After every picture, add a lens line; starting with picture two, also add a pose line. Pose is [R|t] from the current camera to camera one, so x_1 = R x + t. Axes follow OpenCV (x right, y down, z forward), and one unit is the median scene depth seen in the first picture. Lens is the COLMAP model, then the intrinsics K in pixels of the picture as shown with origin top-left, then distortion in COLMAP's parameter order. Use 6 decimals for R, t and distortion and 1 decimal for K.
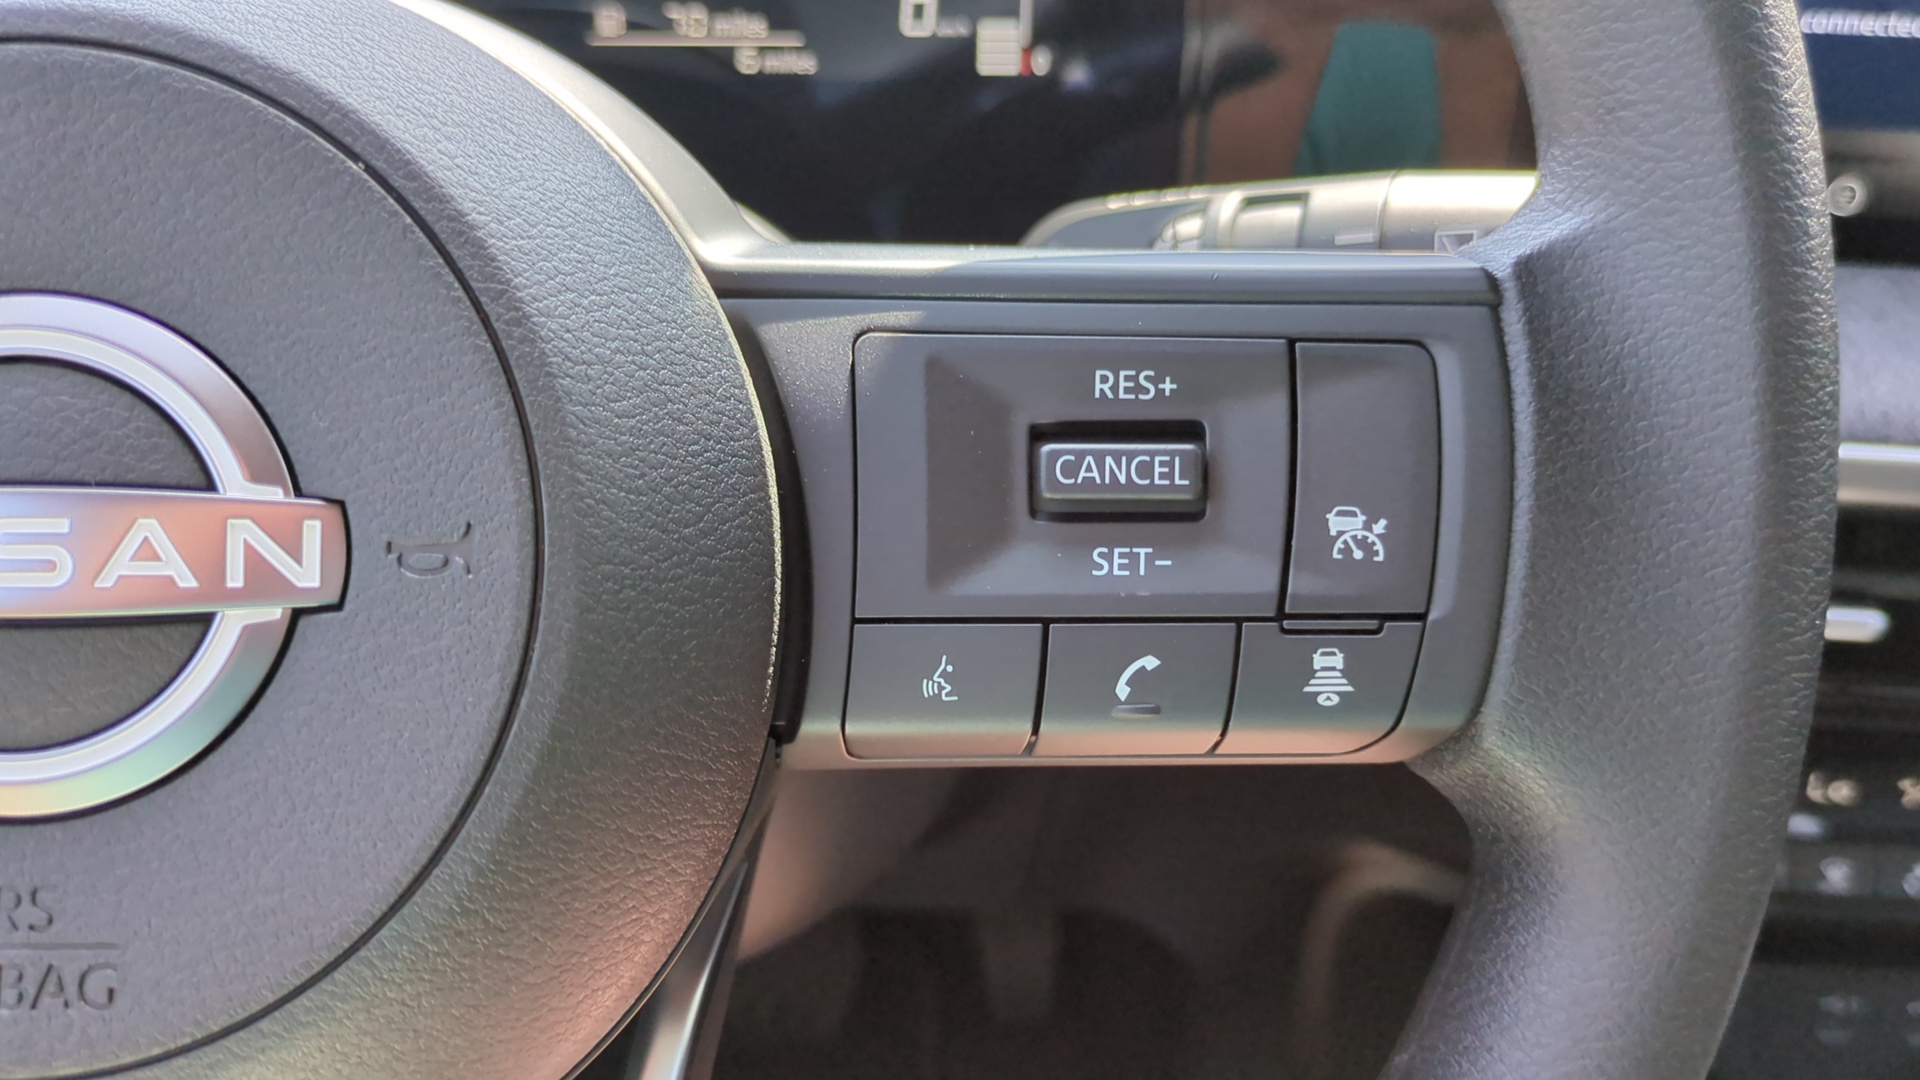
lens RADIAL K [[1669.5, 0, 960.0], [0, 1669.5, 540.0], [0, 0, 1]] dist [0.002149, -0.005860]
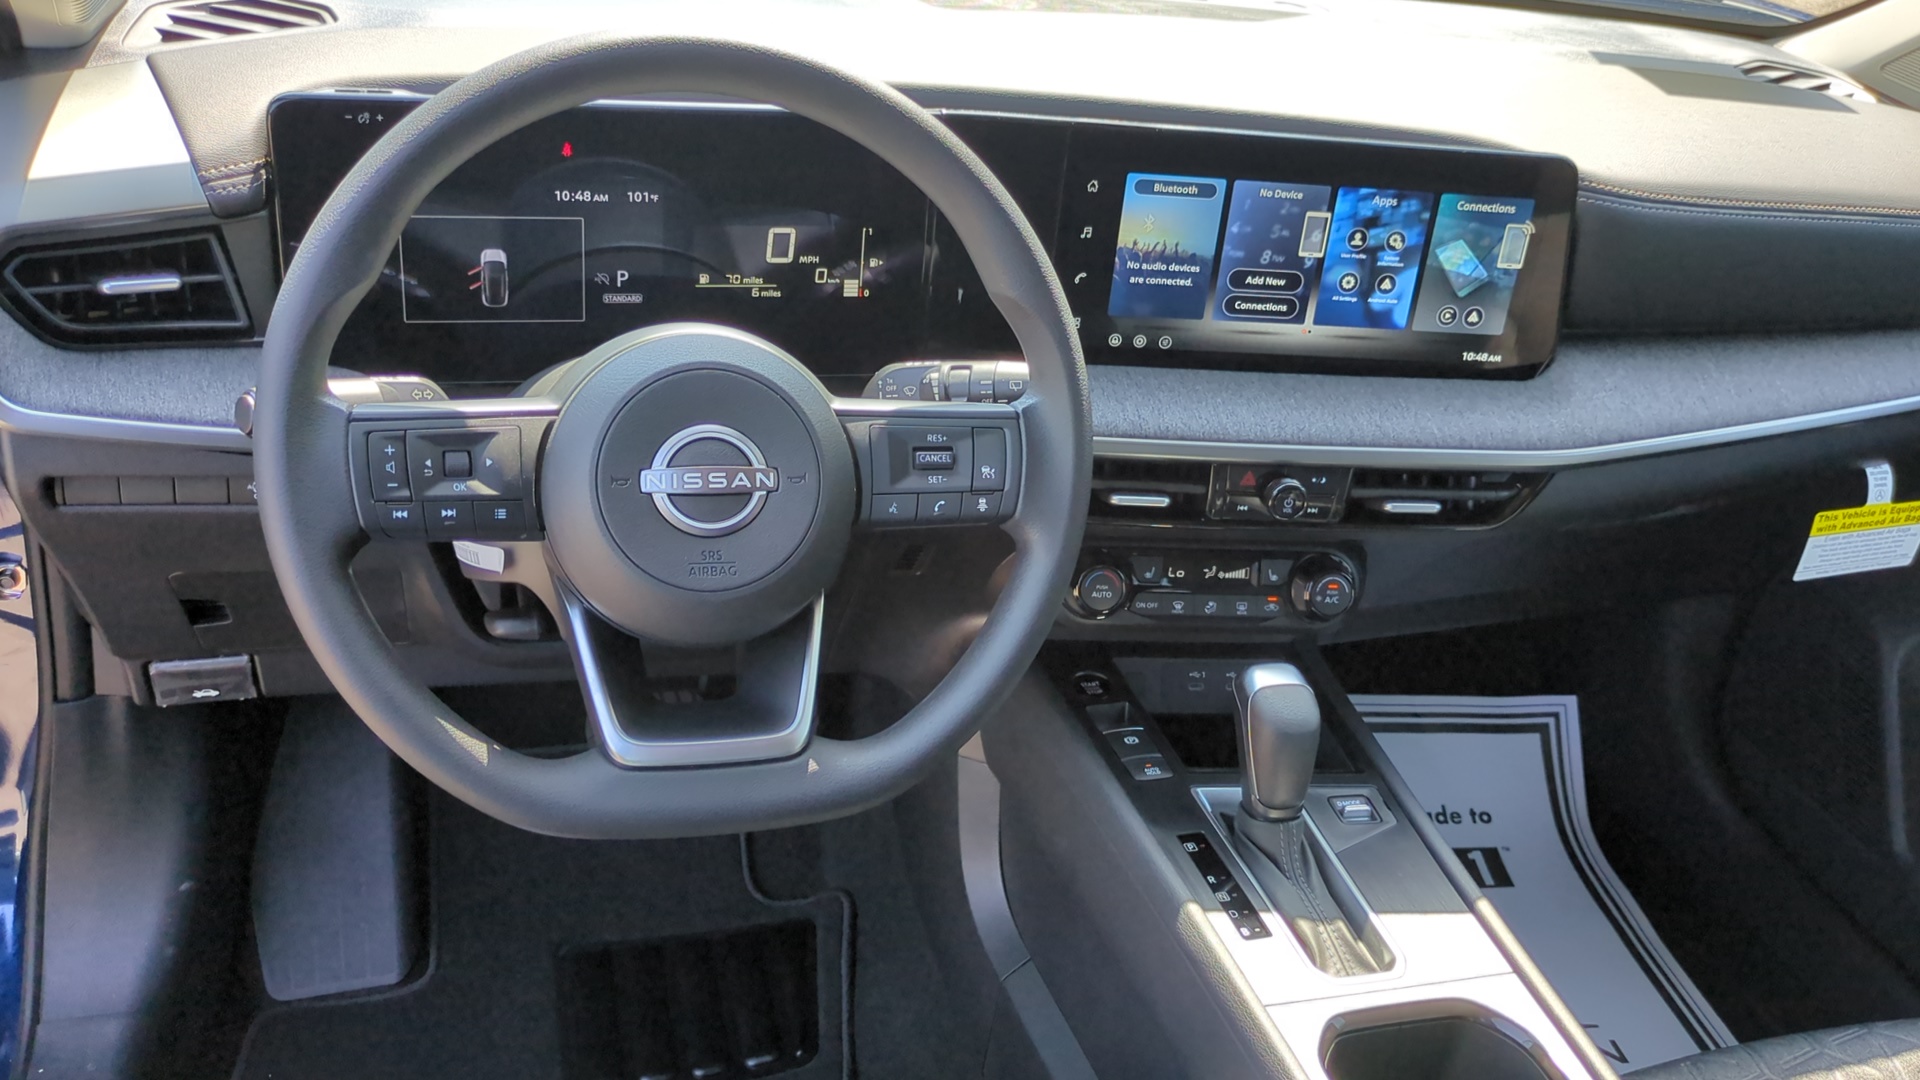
lens RADIAL K [[1669.5, 0, 960.0], [0, 1669.5, 540.0], [0, 0, 1]] dist [0.002149, -0.005860]
pose [[0.976841, -0.025081, 0.212491, -0.752607], [0.018318, 0.999263, 0.033737, 0.025464], [-0.213181, -0.029063, 0.976580, -3.194703]]
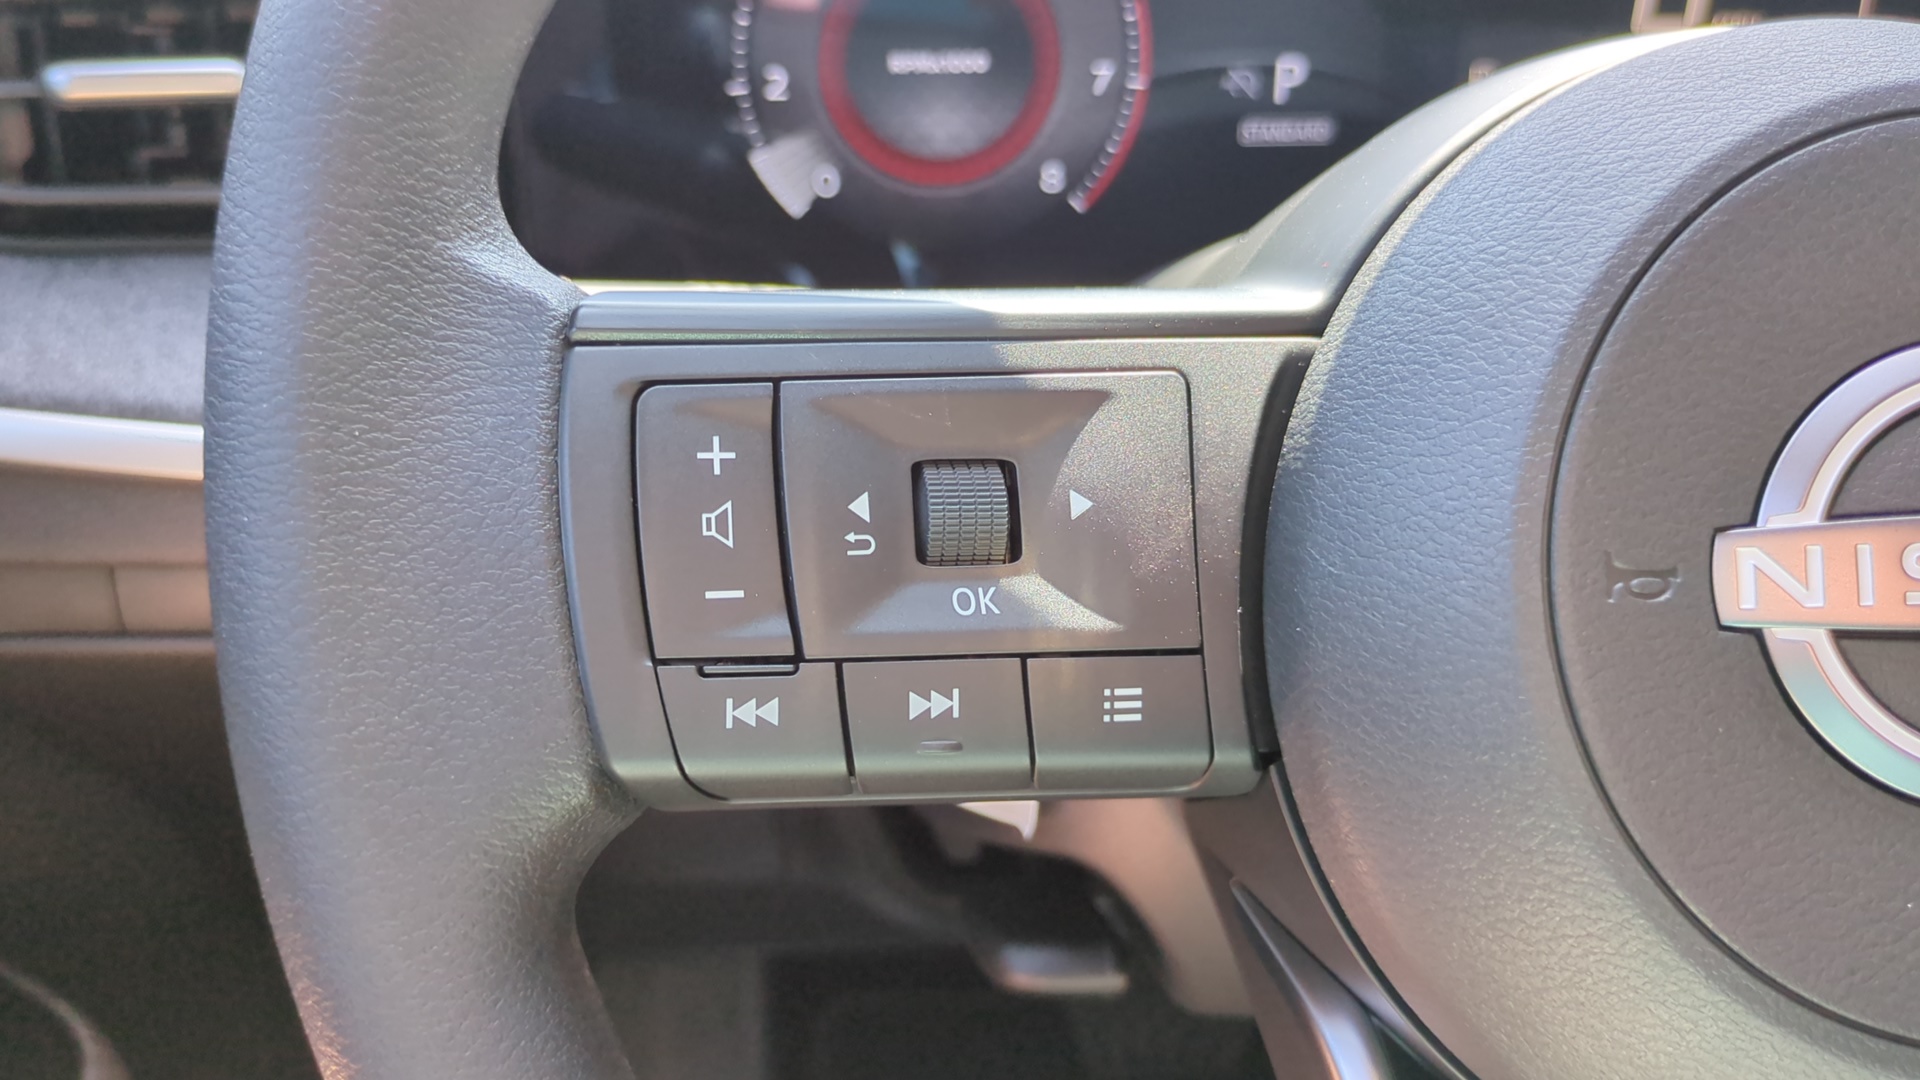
lens RADIAL K [[1669.5, 0, 960.0], [0, 1669.5, 540.0], [0, 0, 1]] dist [0.002149, -0.005860]
pose [[0.999834, -0.018177, 0.000839, -1.075802], [0.018192, 0.999545, -0.024061, -0.001265], [-0.000401, 0.024072, 0.999710, -0.094304]]
